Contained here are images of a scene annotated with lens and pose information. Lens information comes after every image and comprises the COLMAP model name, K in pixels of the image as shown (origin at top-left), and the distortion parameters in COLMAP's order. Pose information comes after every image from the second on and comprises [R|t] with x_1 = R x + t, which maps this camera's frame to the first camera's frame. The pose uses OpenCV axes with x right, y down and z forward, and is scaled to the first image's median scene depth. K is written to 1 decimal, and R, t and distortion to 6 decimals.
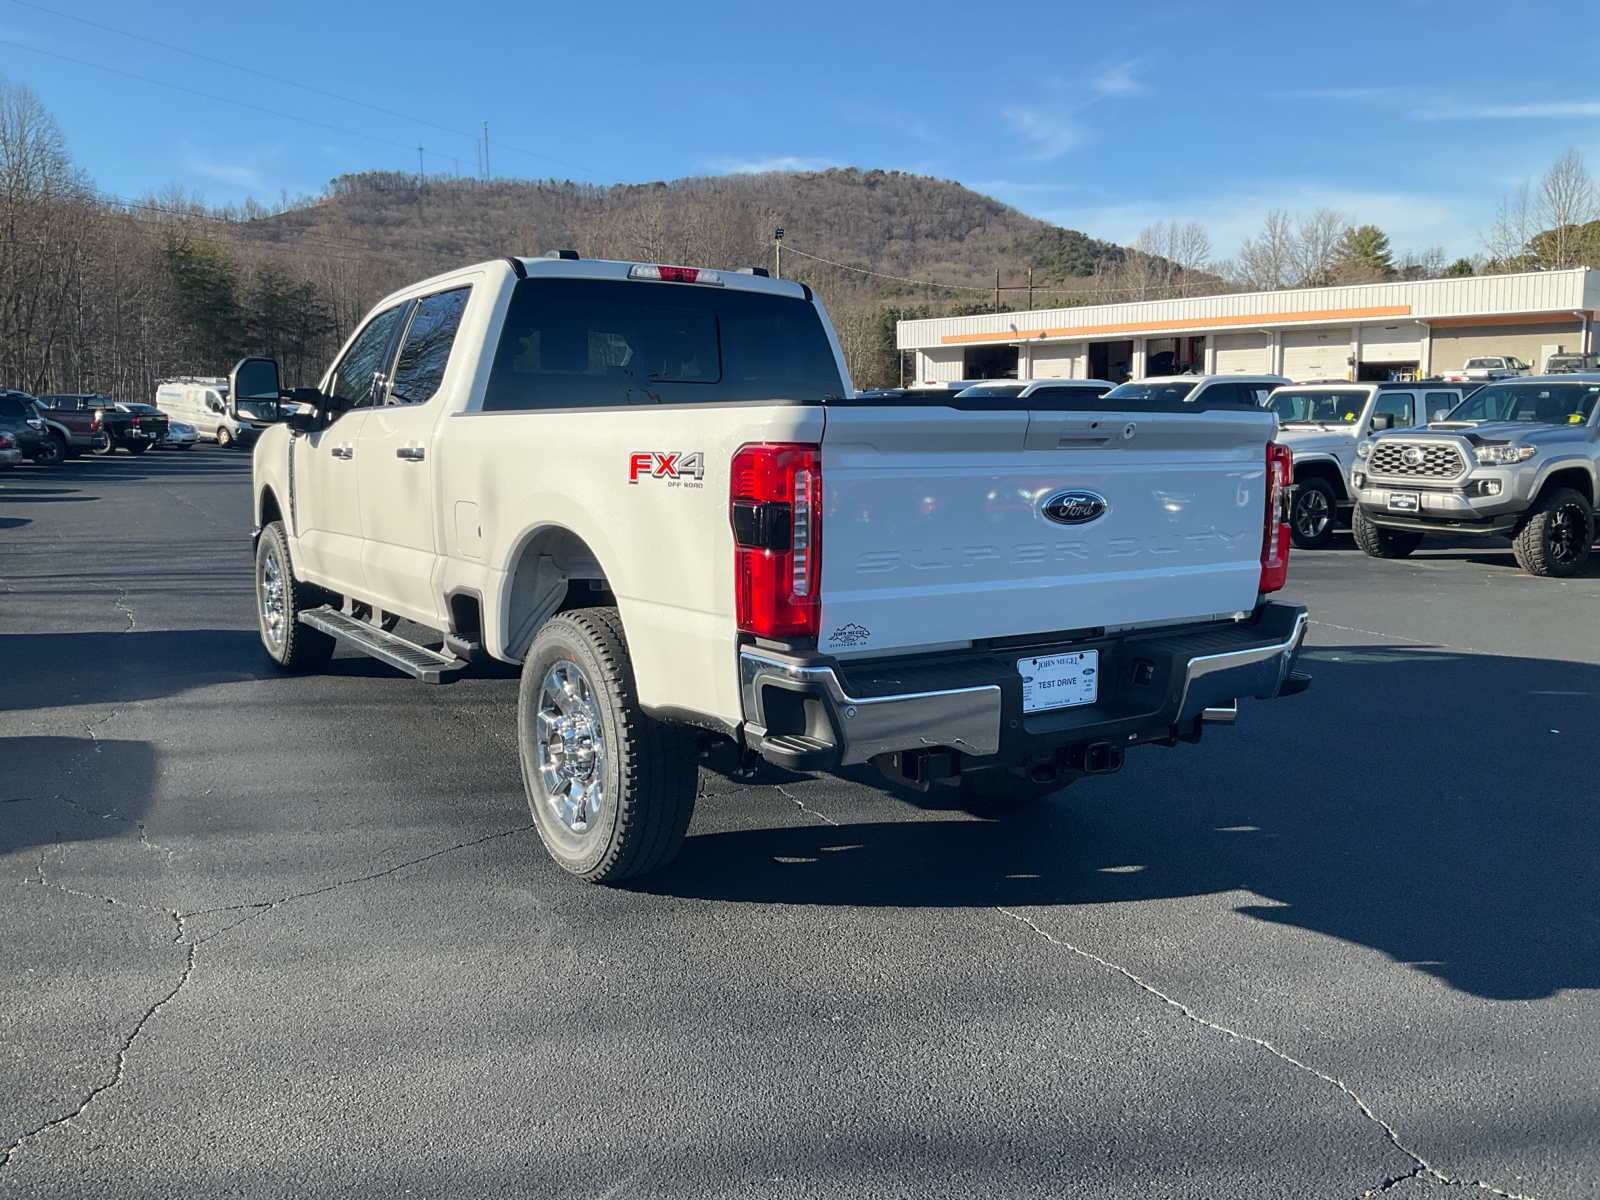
lens RADIAL K [[1334.5, 0, 778.2], [0, 1334.5, 602.6], [0, 0, 1]] dist [0.005873, -0.103247]
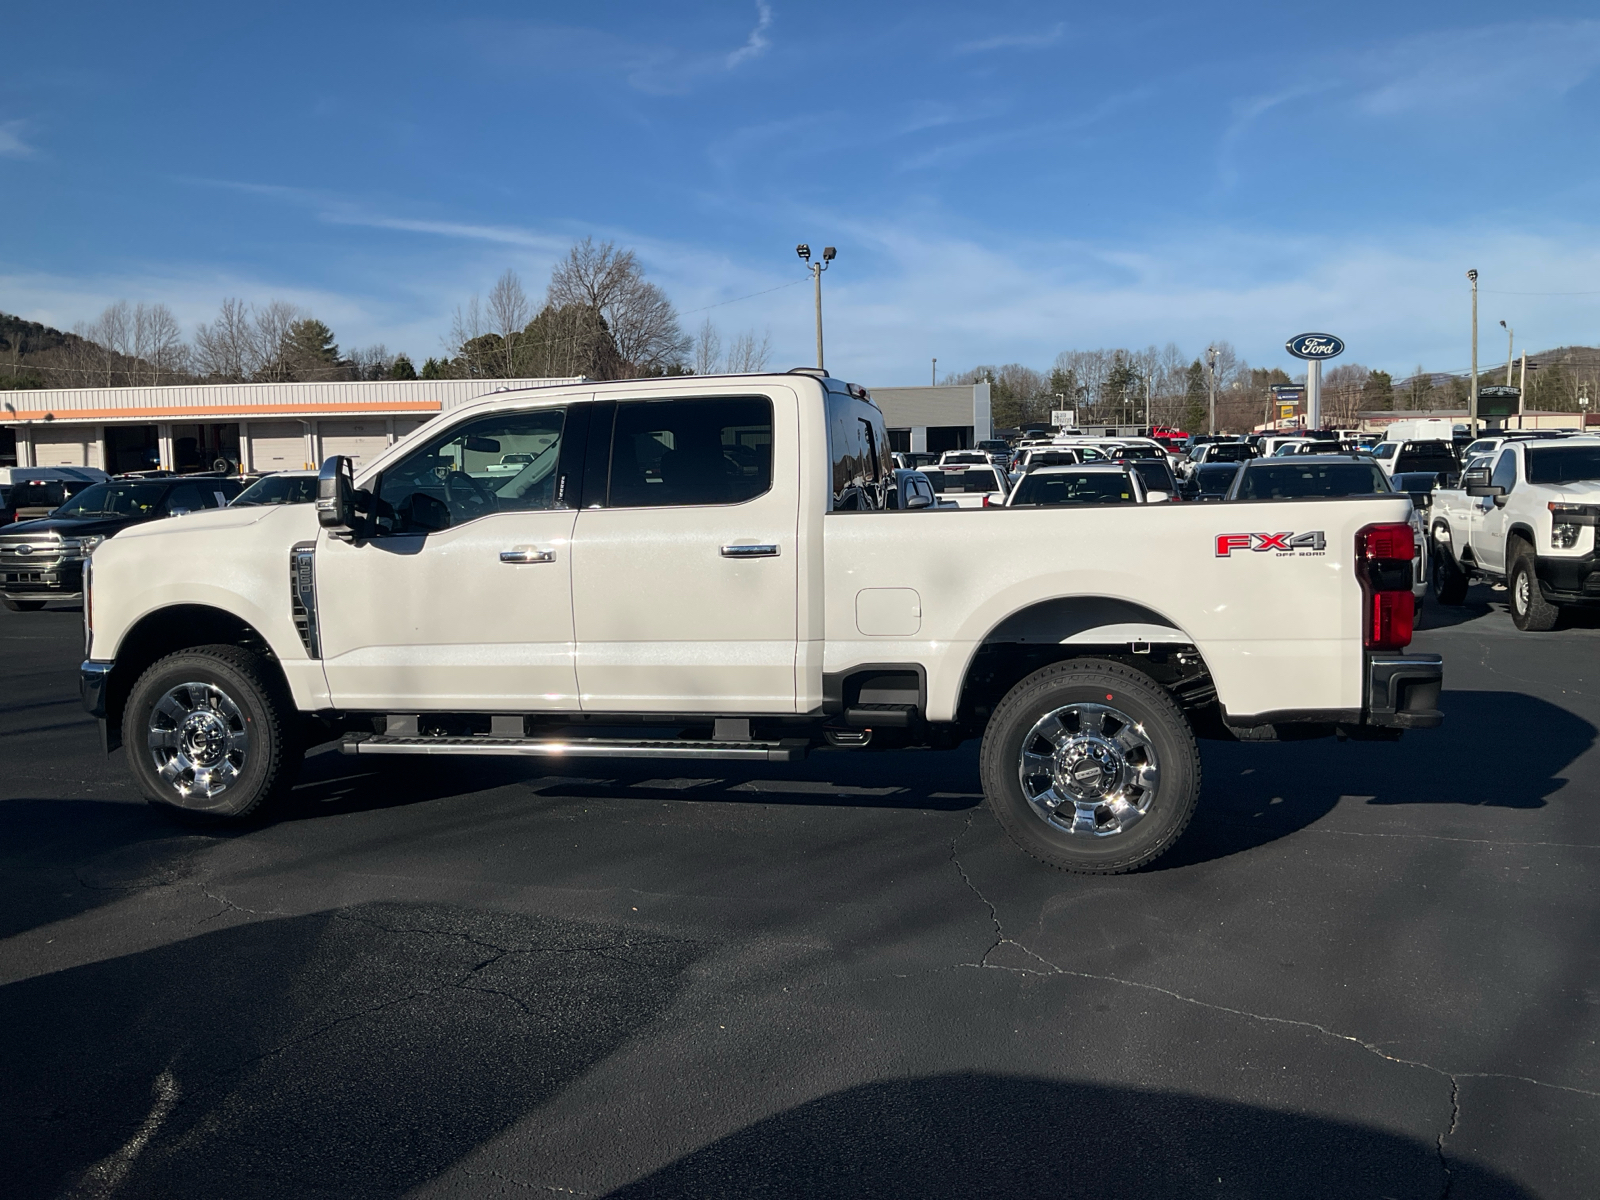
lens RADIAL K [[1301.4, 0, 800.3], [0, 1301.4, 597.4], [0, 0, 1]] dist [0.064167, 0.001639]
pose [[0.728205, -0.065309, 0.682241, -0.951440], [0.110806, 0.993572, -0.023159, -0.045225], [-0.676343, 0.092461, 0.730761, 0.214724]]
